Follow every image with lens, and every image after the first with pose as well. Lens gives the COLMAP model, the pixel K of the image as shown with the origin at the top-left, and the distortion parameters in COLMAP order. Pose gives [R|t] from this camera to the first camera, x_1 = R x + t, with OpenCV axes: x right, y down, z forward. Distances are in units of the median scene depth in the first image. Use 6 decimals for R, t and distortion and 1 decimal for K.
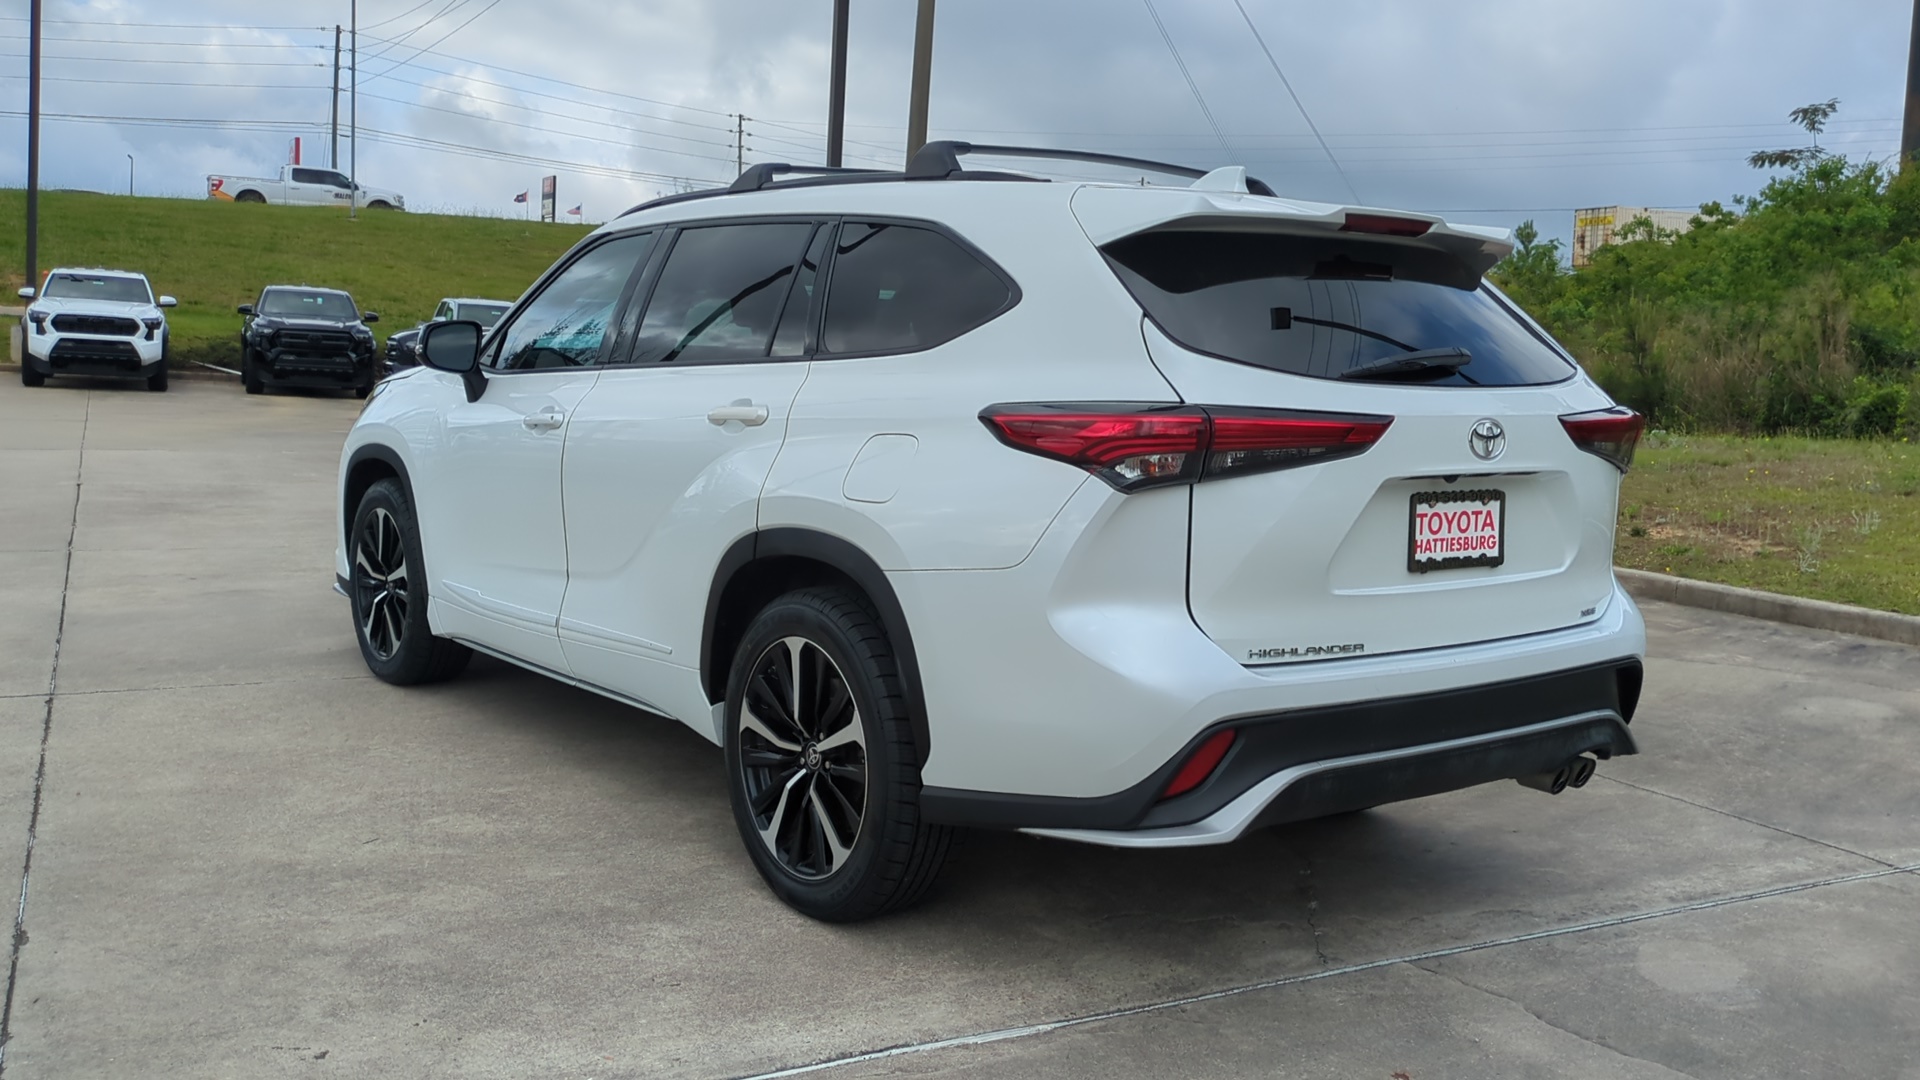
lens RADIAL K [[1662.8, 0, 964.1], [0, 1662.8, 542.1], [0, 0, 1]] dist [0.059037, -0.066979]
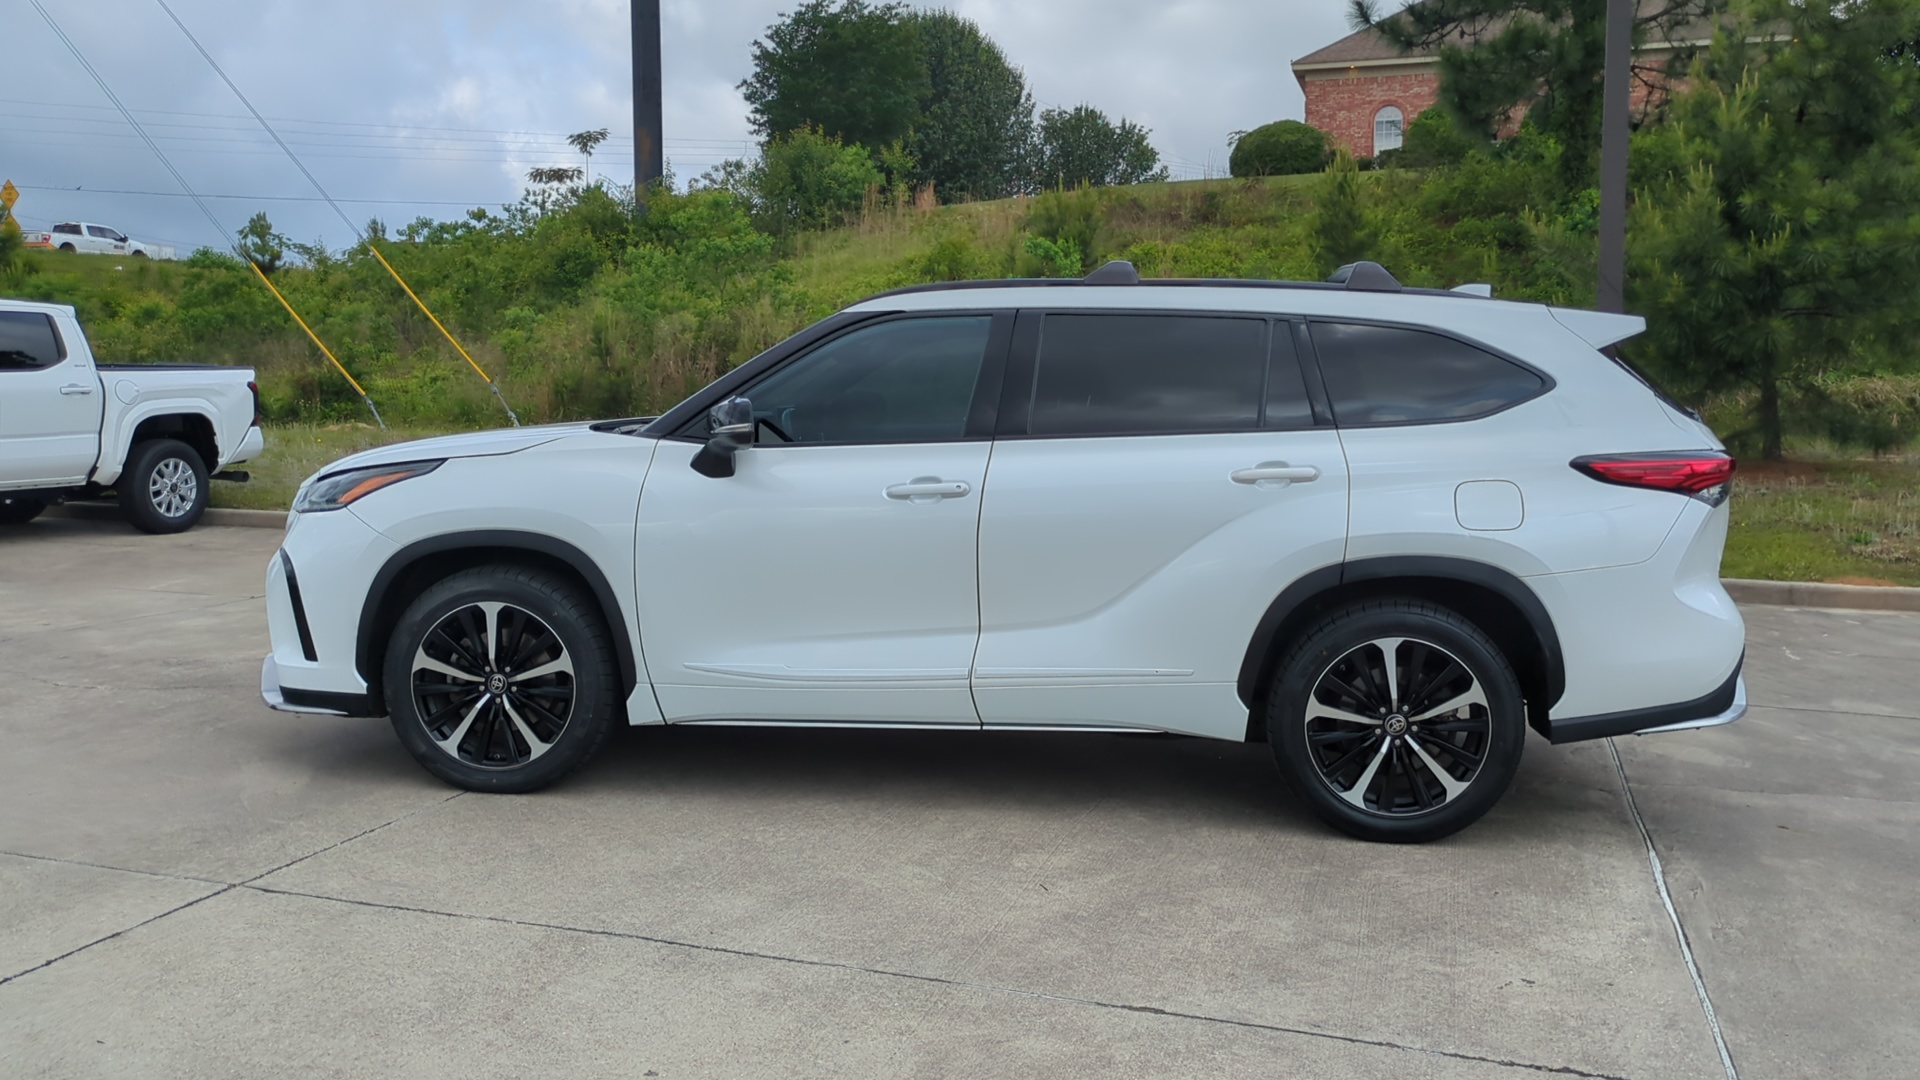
lens RADIAL K [[1662.8, 0, 956.8], [0, 1662.8, 529.7], [0, 0, 1]] dist [0.059037, -0.066979]
pose [[0.697424, -0.093174, 0.710576, -1.372741], [0.091980, 0.994950, 0.040184, -0.122272], [-0.710732, 0.037333, 0.702472, 0.324616]]
